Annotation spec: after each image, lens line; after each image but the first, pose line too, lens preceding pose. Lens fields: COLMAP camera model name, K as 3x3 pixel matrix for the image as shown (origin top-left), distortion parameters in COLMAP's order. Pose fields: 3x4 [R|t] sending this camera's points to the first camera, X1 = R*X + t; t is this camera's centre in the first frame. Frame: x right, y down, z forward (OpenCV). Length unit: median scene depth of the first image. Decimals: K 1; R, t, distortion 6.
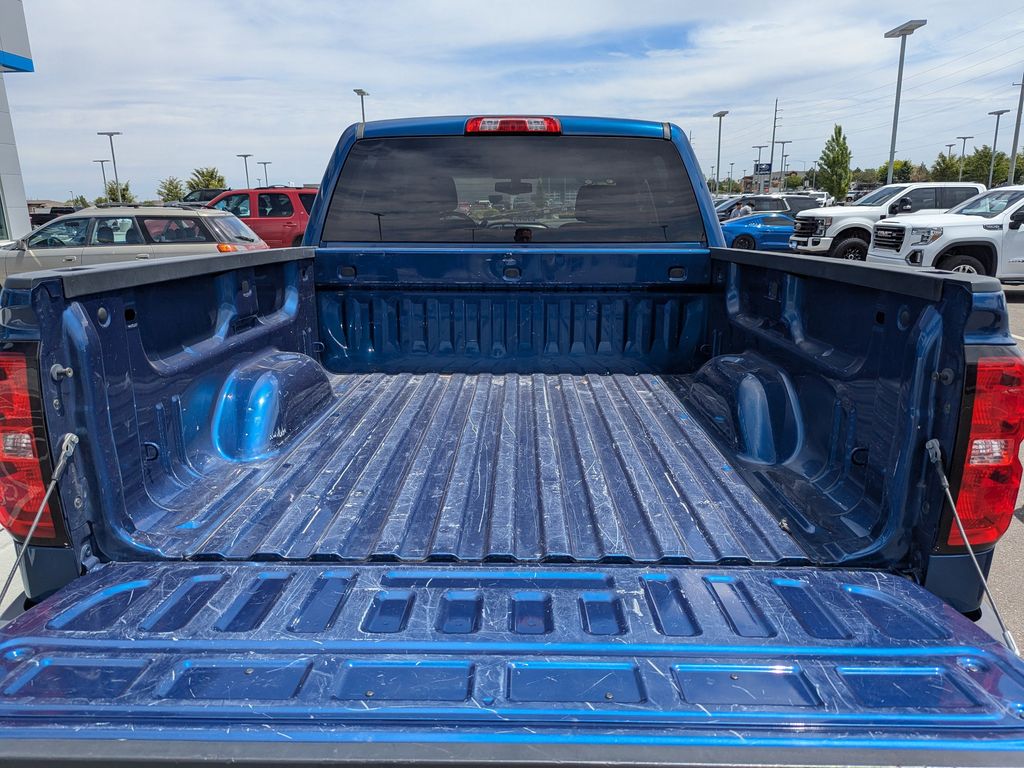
lens RADIAL K [[732.2, 0, 513.2], [0, 732.2, 378.5], [0, 0, 1]] dist [0.045657, -0.046212]
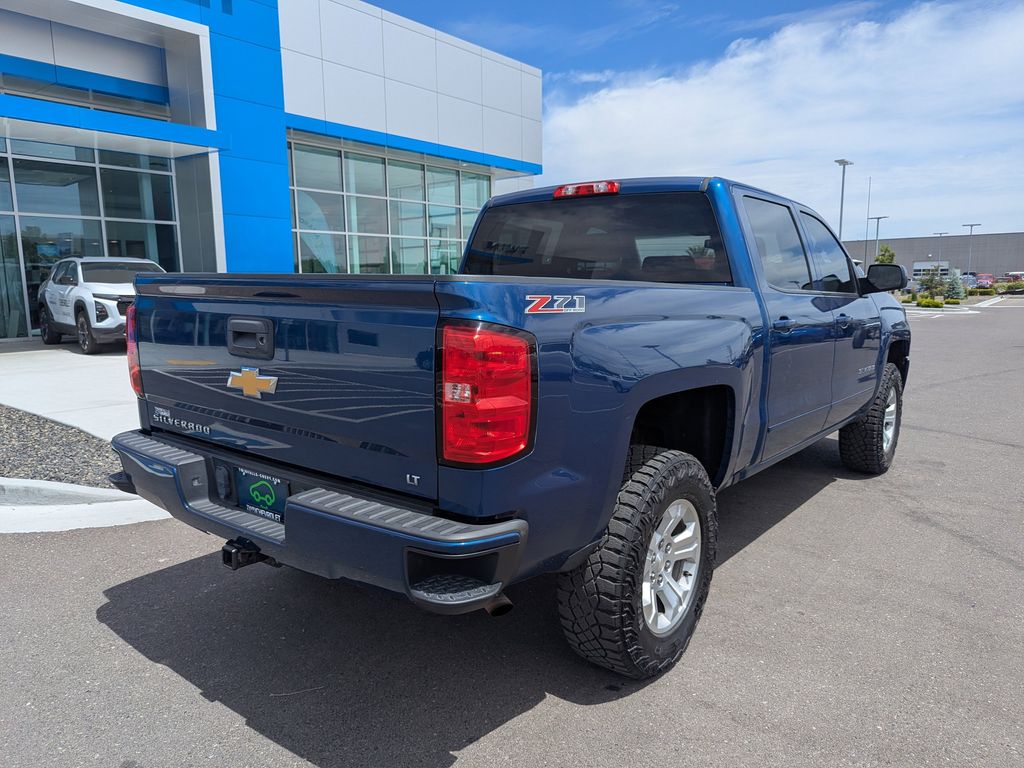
lens RADIAL K [[726.3, 0, 512.0], [0, 726.3, 384.0], [0, 0, 1]] dist [0.067767, -0.073017]
pose [[0.794906, 0.088353, -0.600265, 0.177520], [-0.141677, 0.989020, -0.042044, 0.013266], [0.589959, 0.118464, 0.798695, -0.005375]]
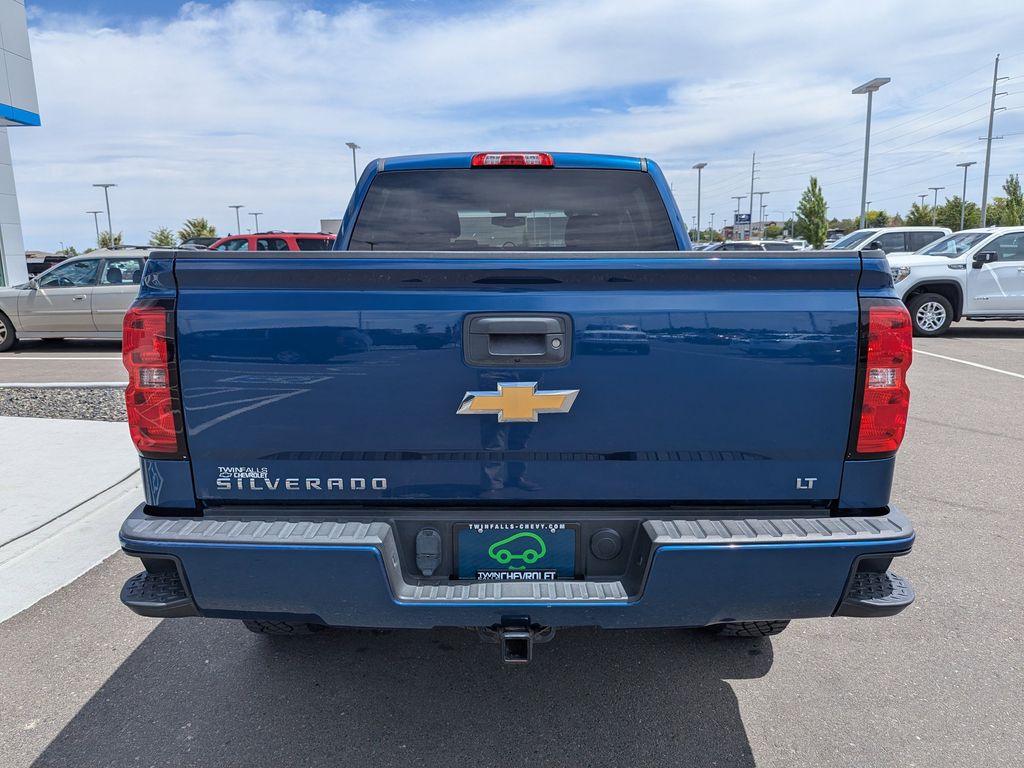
lens RADIAL K [[732.2, 0, 513.2], [0, 732.2, 378.5], [0, 0, 1]] dist [0.045657, -0.046212]
pose [[0.999827, -0.006303, 0.017483, -0.005626], [0.007432, 0.997840, -0.065276, 0.019389], [-0.017033, 0.065395, 0.997714, -0.033839]]
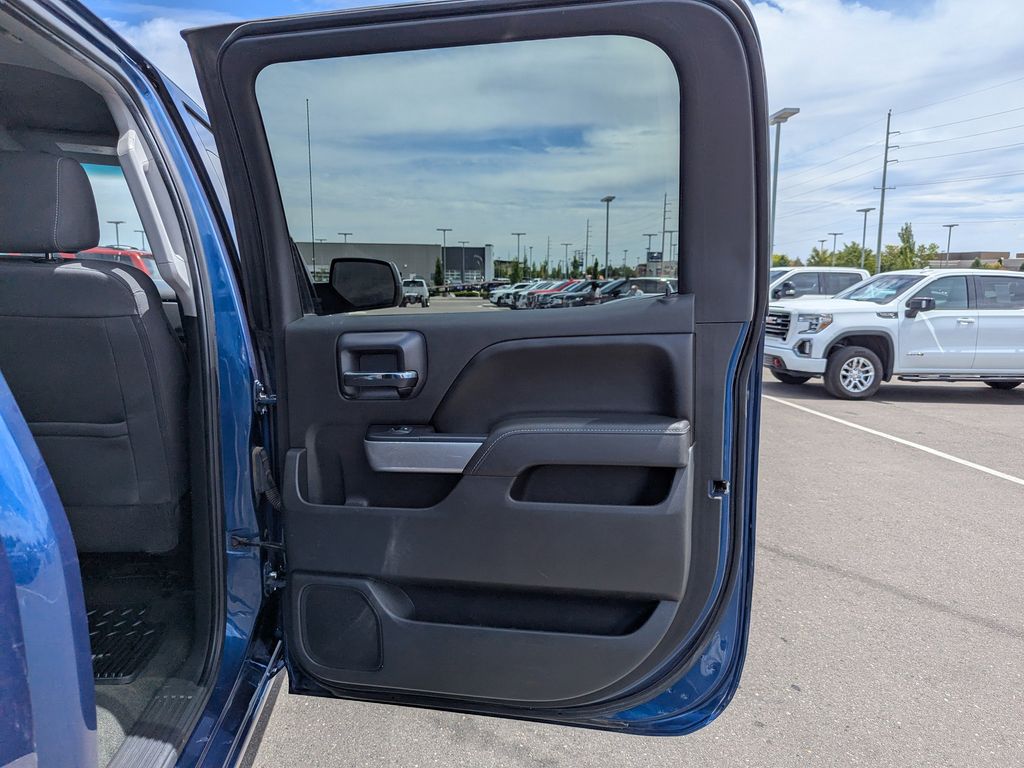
lens RADIAL K [[732.2, 0, 513.2], [0, 732.2, 378.5], [0, 0, 1]] dist [0.045657, -0.046212]
pose [[0.991725, 0.012223, 0.127801, 0.104791], [0.001398, 0.994371, -0.105948, -0.039549], [-0.128376, 0.105250, 0.986125, 0.212236]]
